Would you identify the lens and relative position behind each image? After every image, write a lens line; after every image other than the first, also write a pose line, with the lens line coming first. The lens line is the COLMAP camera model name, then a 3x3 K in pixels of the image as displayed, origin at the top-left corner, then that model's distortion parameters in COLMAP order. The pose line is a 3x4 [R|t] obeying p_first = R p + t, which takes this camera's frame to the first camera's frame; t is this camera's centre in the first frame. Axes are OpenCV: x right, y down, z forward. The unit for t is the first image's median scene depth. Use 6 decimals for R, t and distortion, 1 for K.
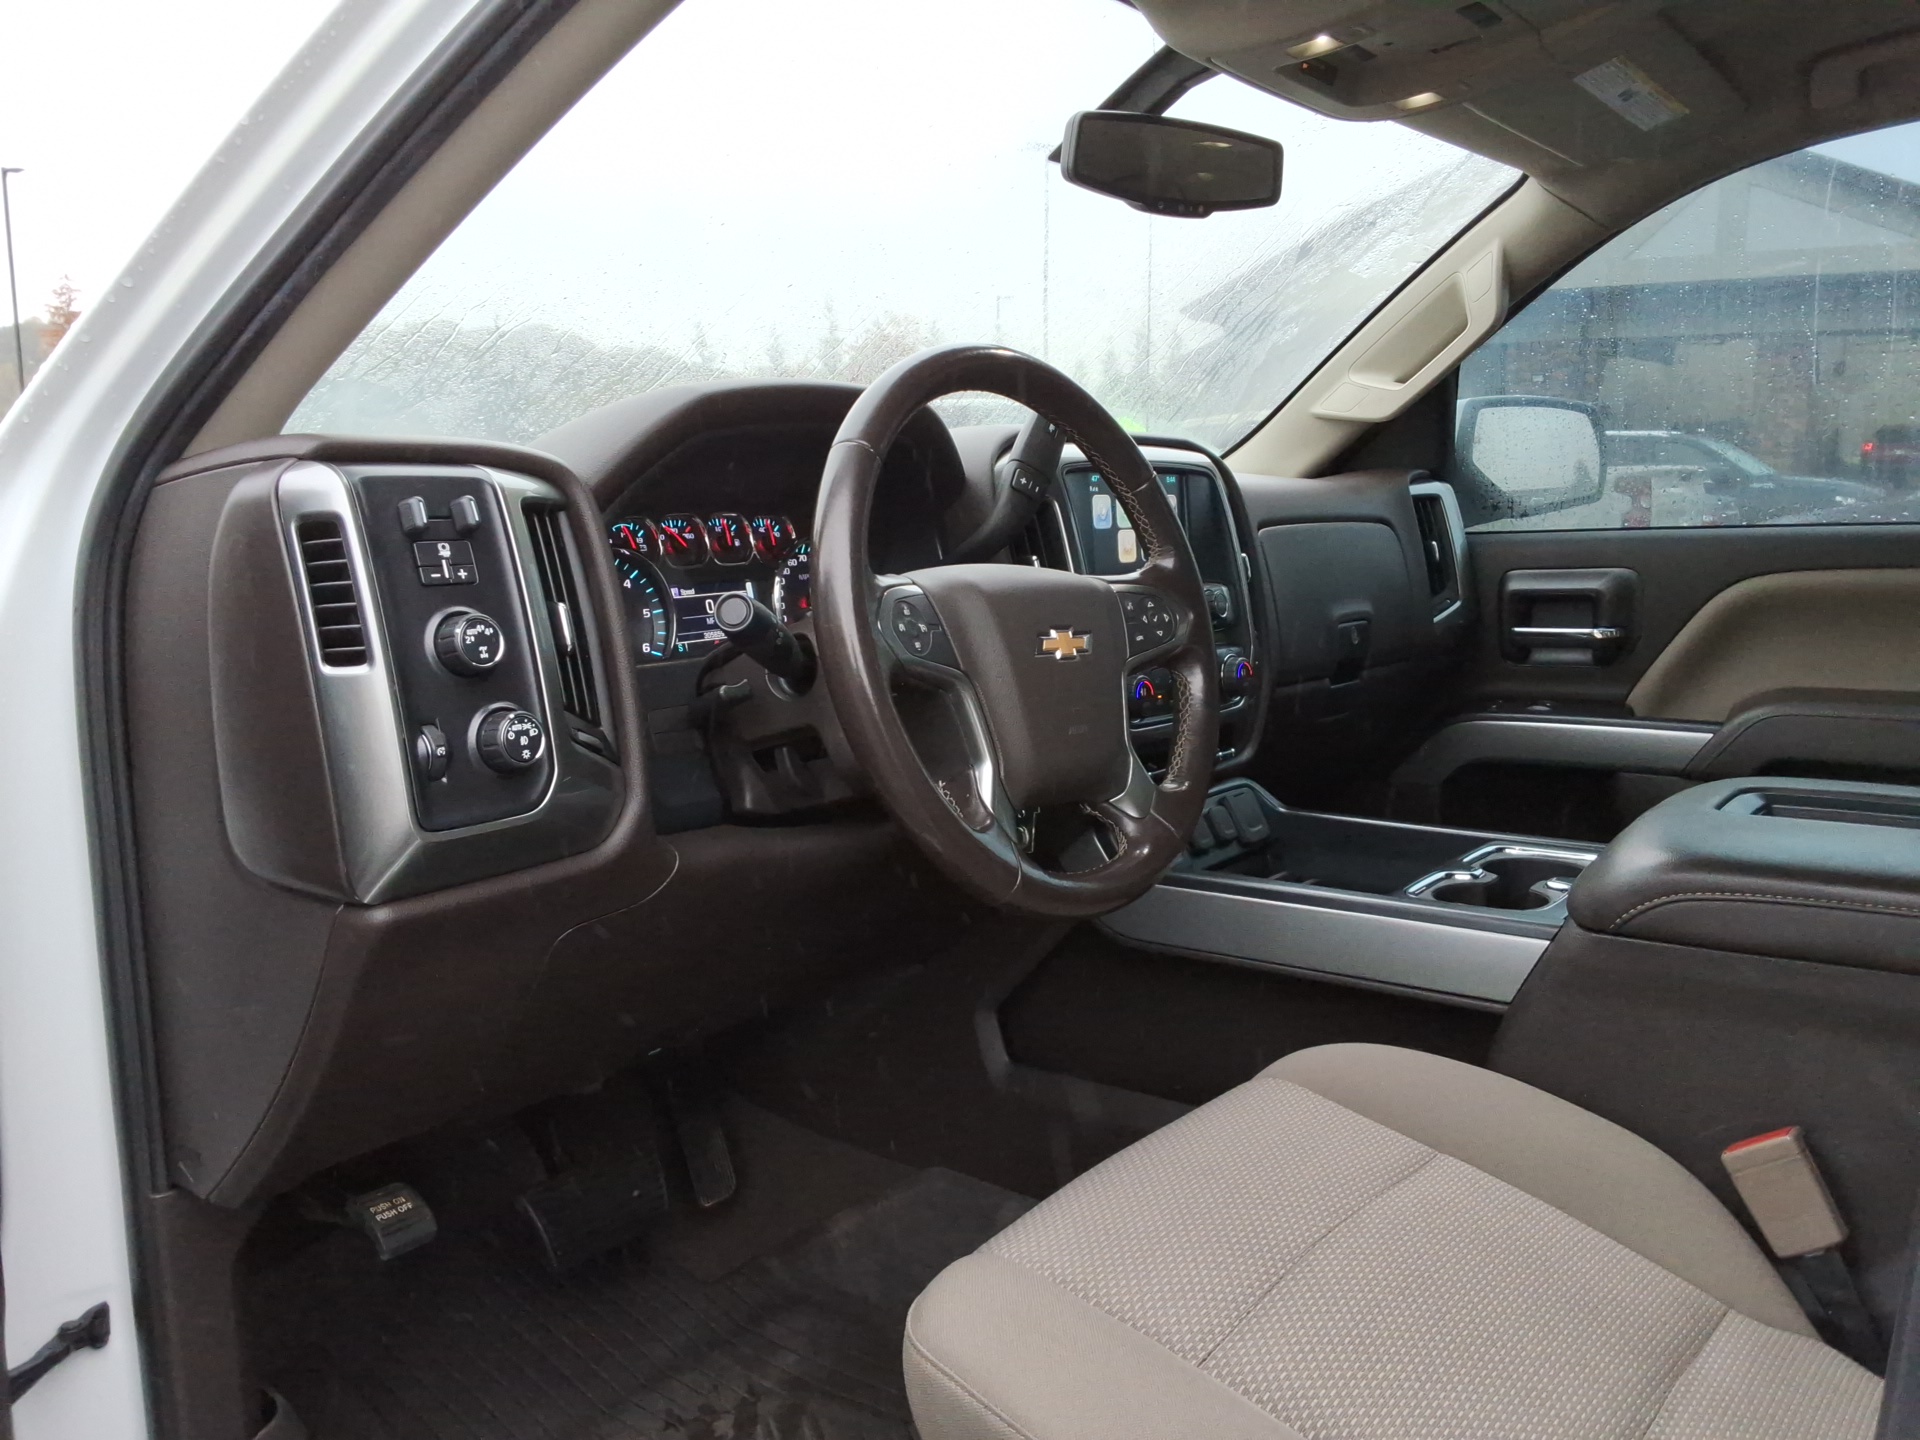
lens RADIAL K [[1510.1, 0, 988.6], [0, 1510.1, 716.9], [0, 0, 1]] dist [0.105754, -0.100141]
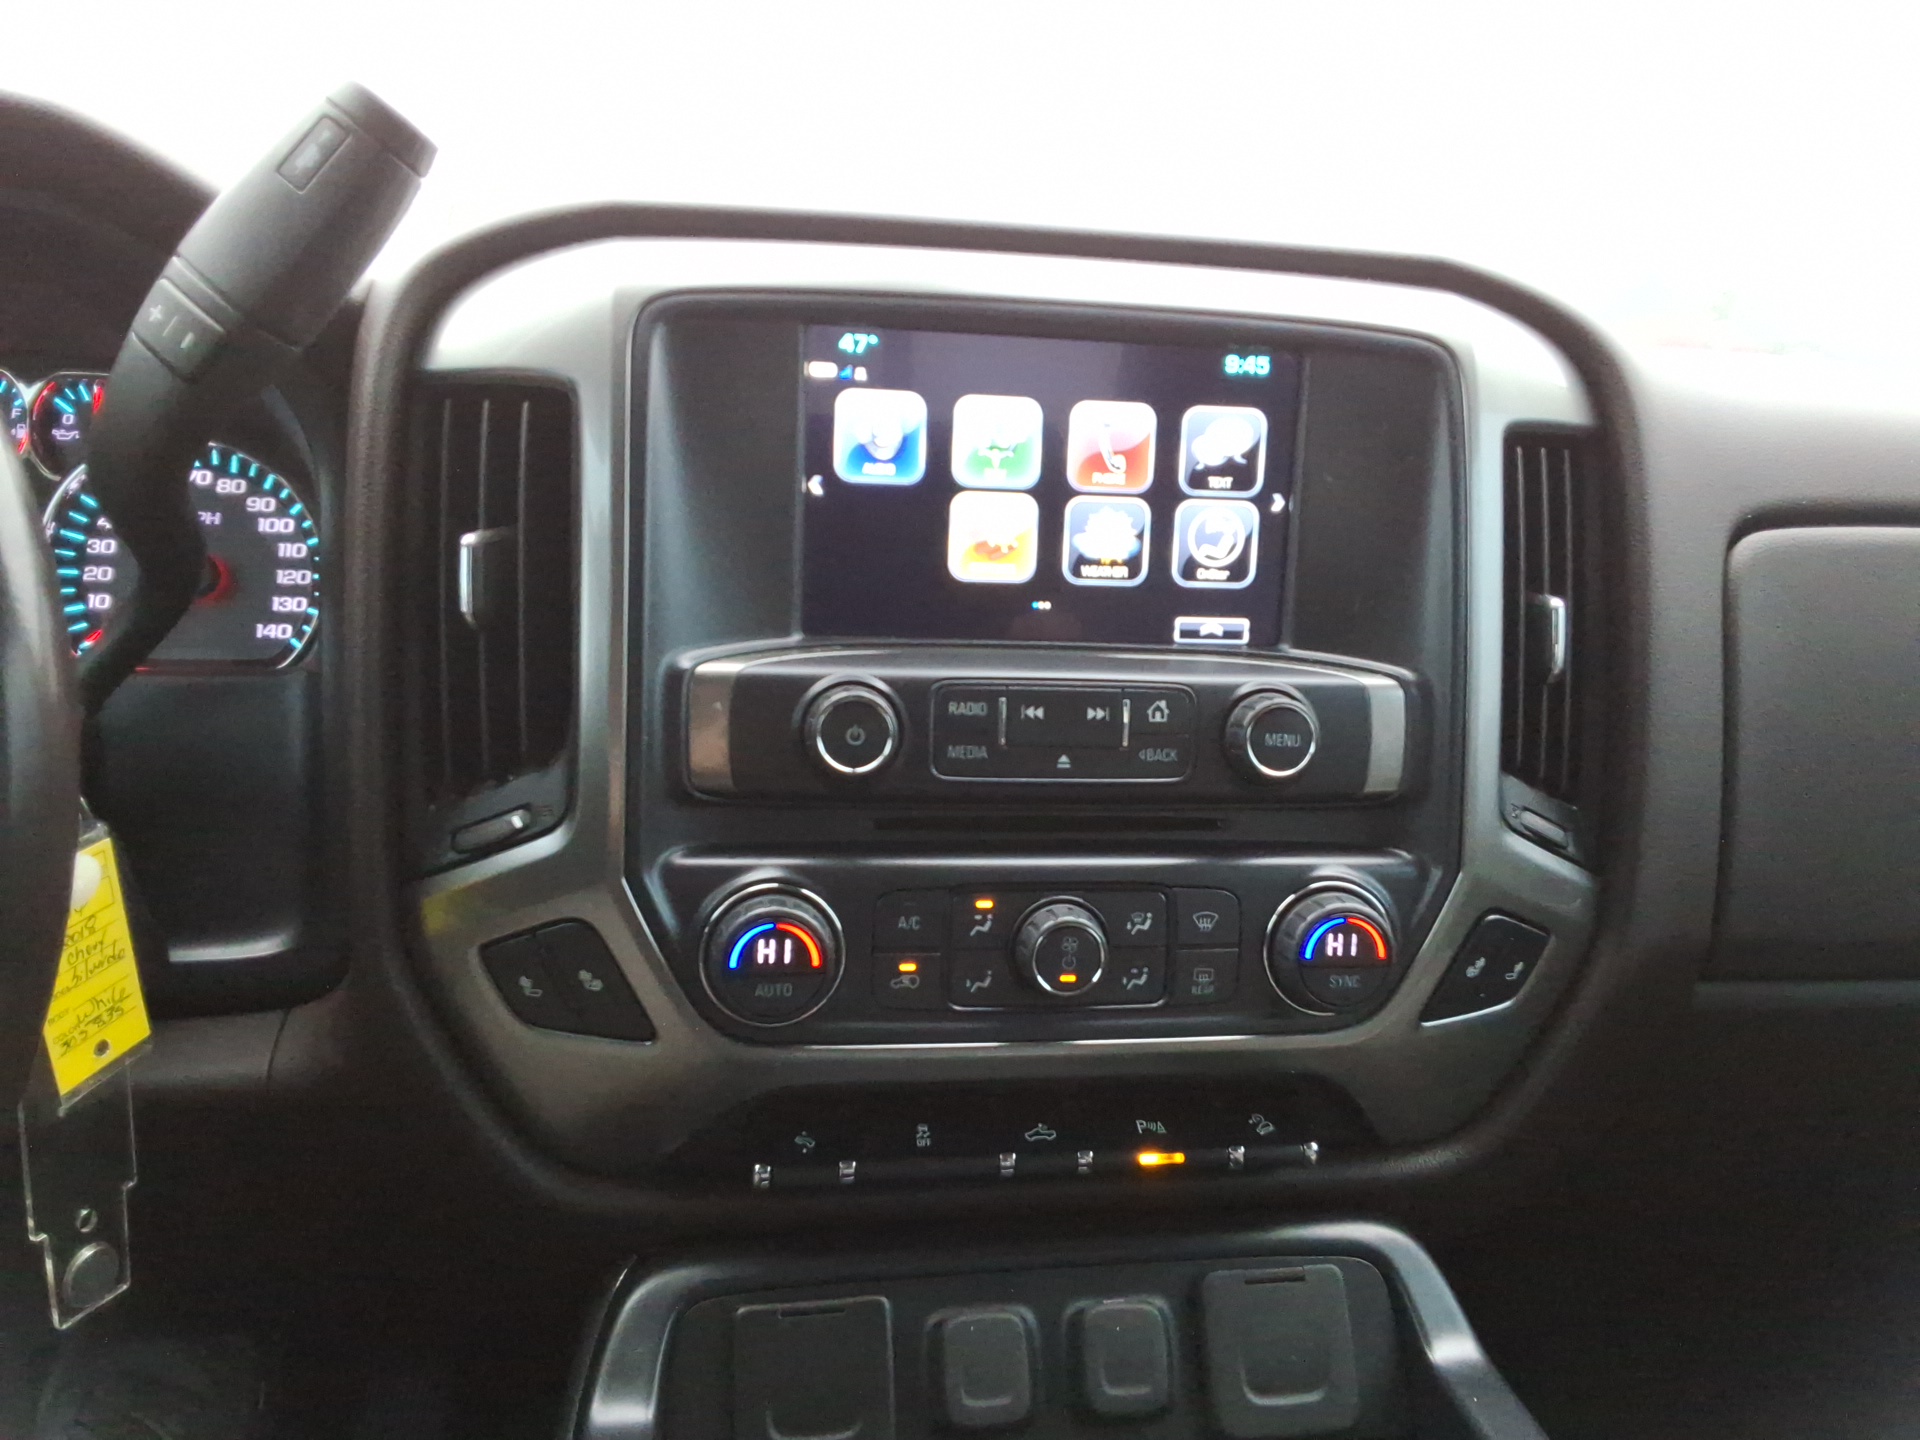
lens RADIAL K [[1533.5, 0, 978.7], [0, 1533.5, 706.5], [0, 0, 1]] dist [0.113872, -0.175712]
pose [[0.727391, 0.191107, -0.659075, 0.429348], [-0.153747, 0.981408, 0.114888, -0.143358], [0.668778, 0.017763, 0.743250, 0.904453]]
